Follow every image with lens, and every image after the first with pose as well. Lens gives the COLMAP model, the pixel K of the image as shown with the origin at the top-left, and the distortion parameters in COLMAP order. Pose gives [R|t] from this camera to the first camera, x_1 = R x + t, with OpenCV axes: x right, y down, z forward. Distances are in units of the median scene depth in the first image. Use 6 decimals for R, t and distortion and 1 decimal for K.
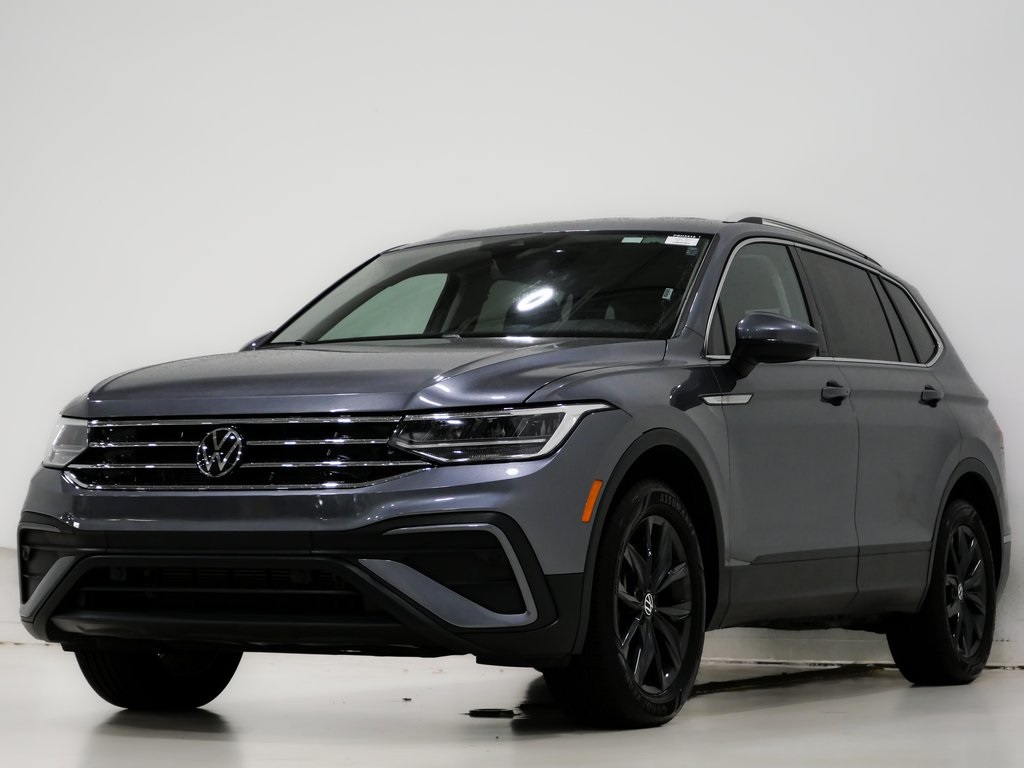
lens RADIAL K [[2503.9, 0, 512.0], [0, 2503.9, 384.0], [0, 0, 1]] dist [0.085618, 0.598134]
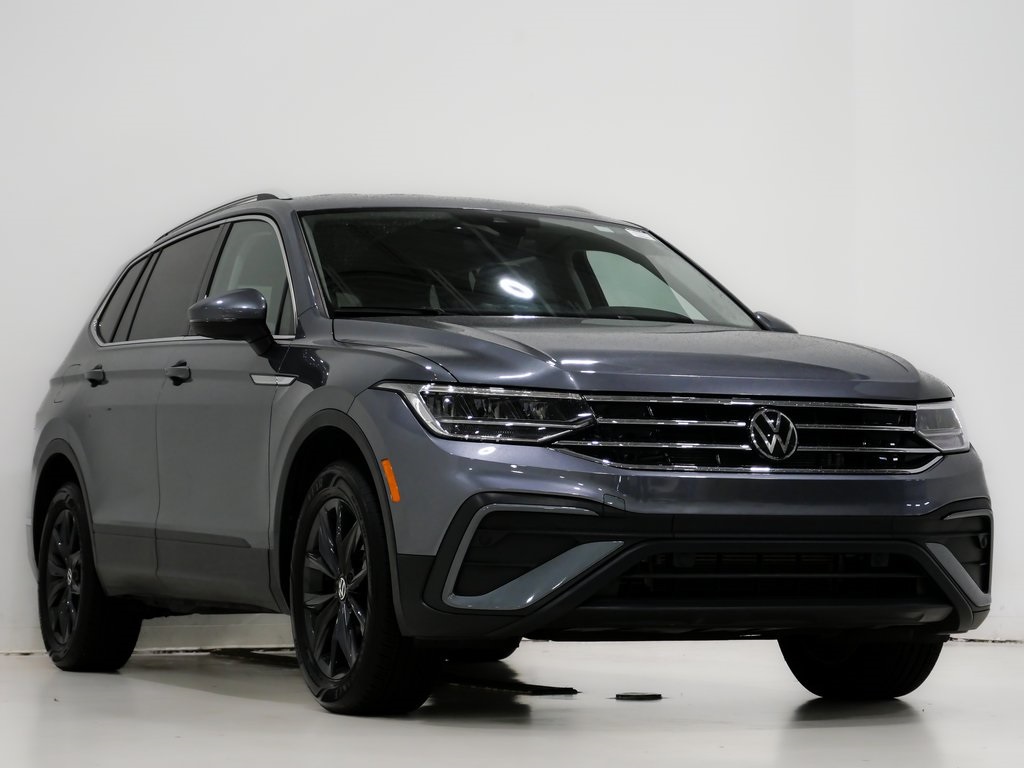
lens RADIAL K [[2649.1, 0, 512.0], [0, 2649.1, 384.0], [0, 0, 1]] dist [0.105653, 0.357673]
pose [[0.617887, 0.041477, 0.785172, -0.980902], [-0.049805, 0.998667, -0.013561, 0.026374], [-0.784688, -0.030727, 0.619129, 0.434843]]
